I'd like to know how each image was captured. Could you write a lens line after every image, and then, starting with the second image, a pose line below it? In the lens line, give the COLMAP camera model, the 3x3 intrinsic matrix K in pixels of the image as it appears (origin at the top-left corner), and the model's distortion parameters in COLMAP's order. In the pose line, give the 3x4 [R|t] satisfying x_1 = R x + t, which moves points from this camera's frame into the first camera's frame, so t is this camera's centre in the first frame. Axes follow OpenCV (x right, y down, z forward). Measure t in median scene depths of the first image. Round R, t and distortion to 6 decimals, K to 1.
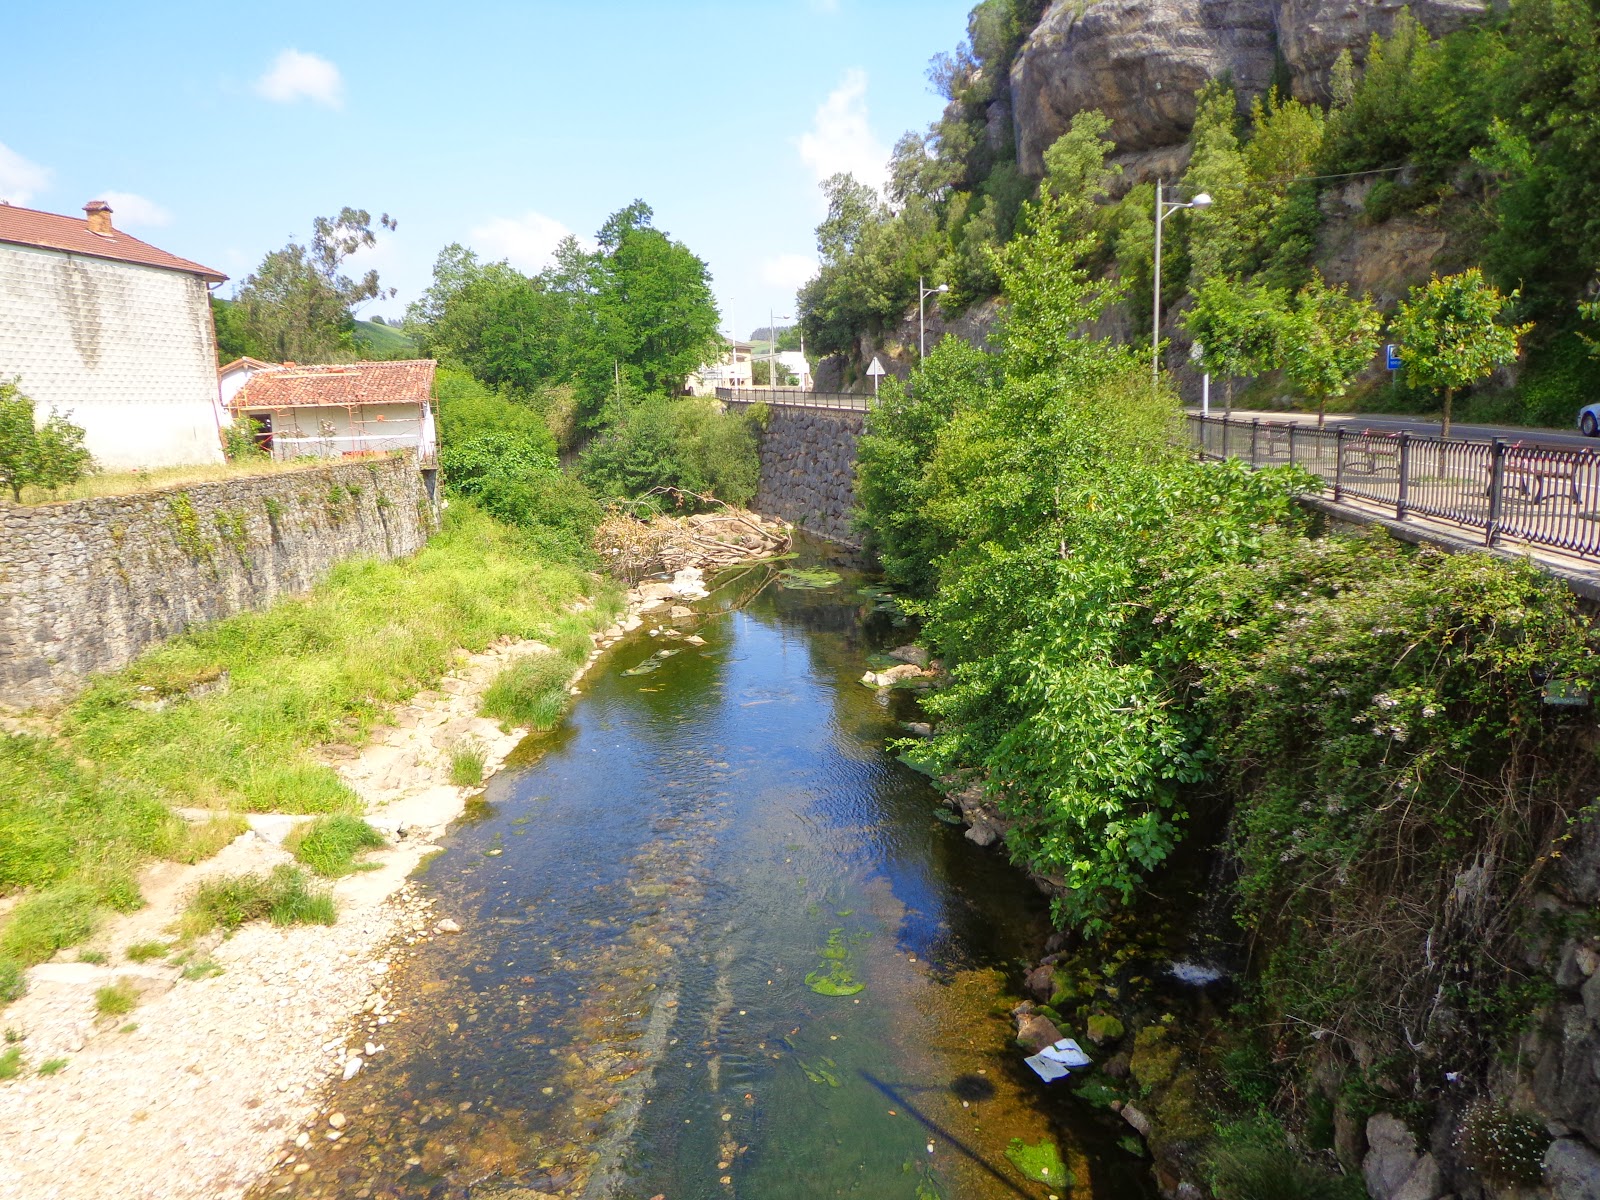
lens RADIAL K [[1190.5, 0, 800.9], [0, 1190.5, 602.0], [0, 0, 1]] dist [-0.000121, 0.006786]
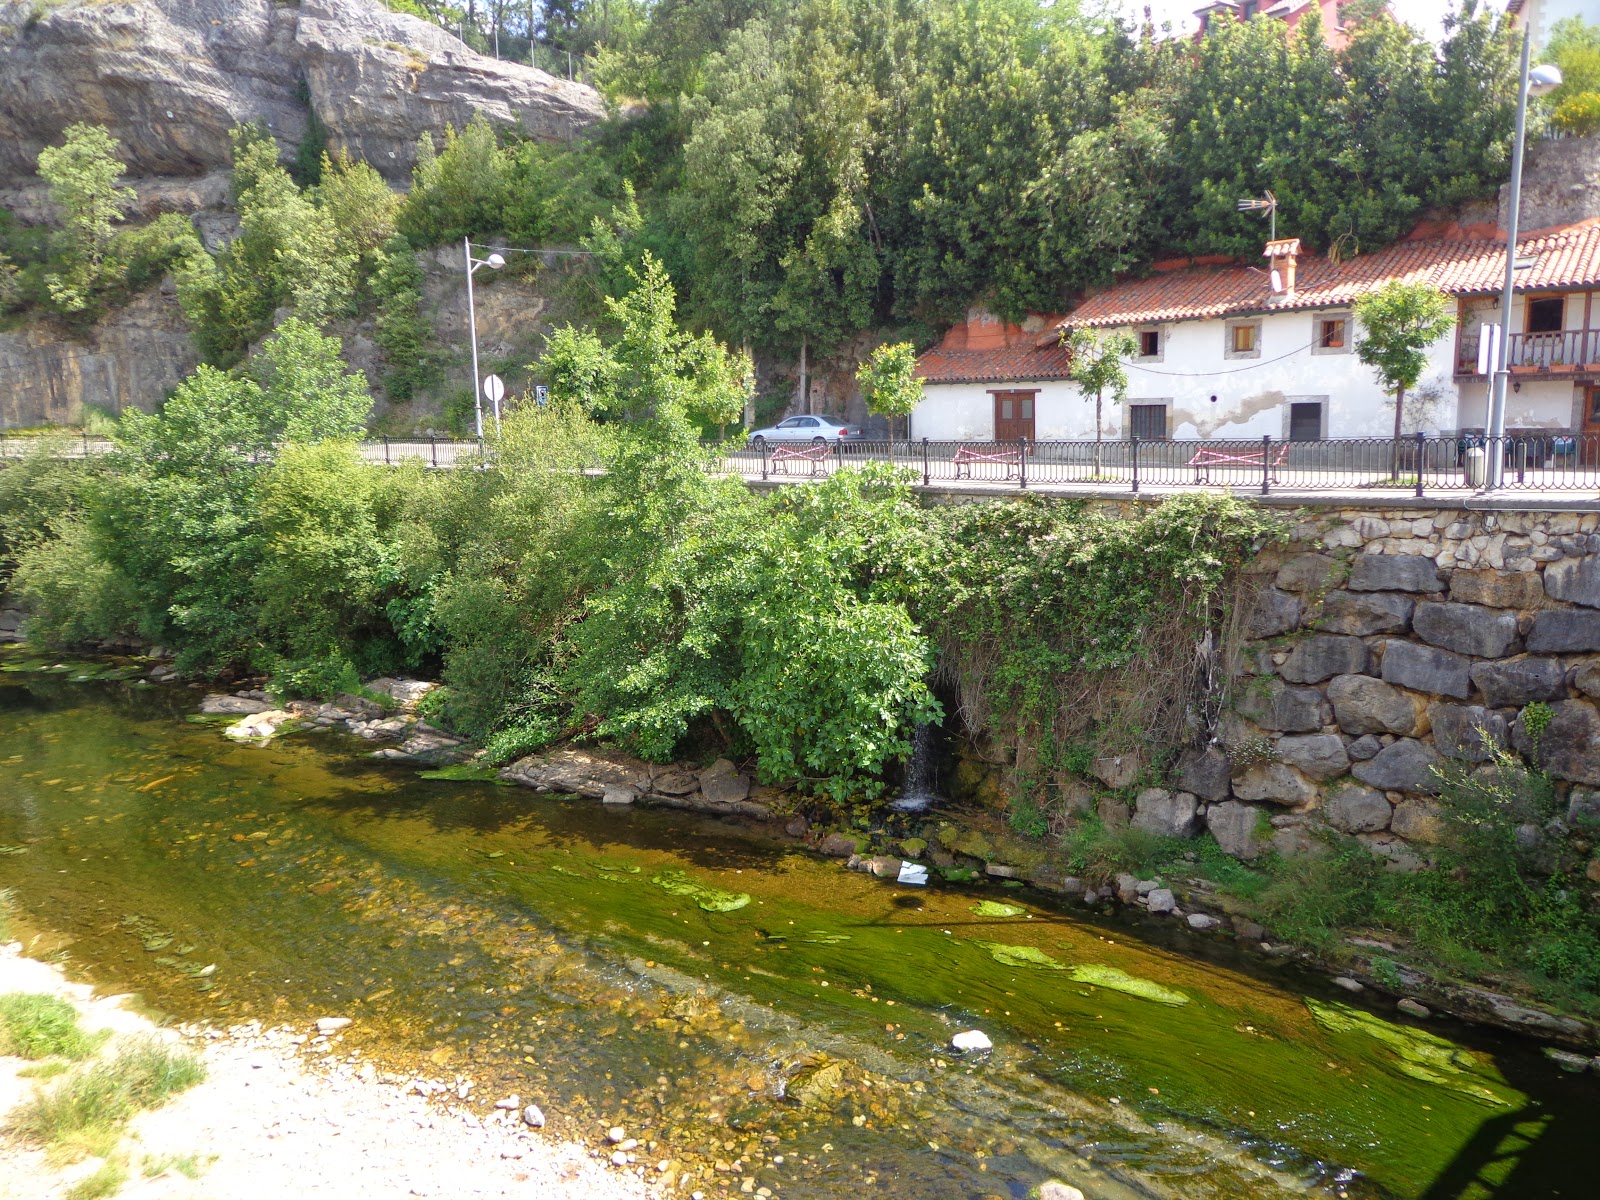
lens RADIAL K [[1190.5, 0, 800.4], [0, 1190.5, 600.8], [0, 0, 1]] dist [-0.000121, 0.006786]
pose [[0.571632, -0.124784, 0.810966, -0.293982], [0.151483, 0.987428, 0.045160, -0.009116], [-0.806405, 0.097033, 0.583348, 0.067035]]
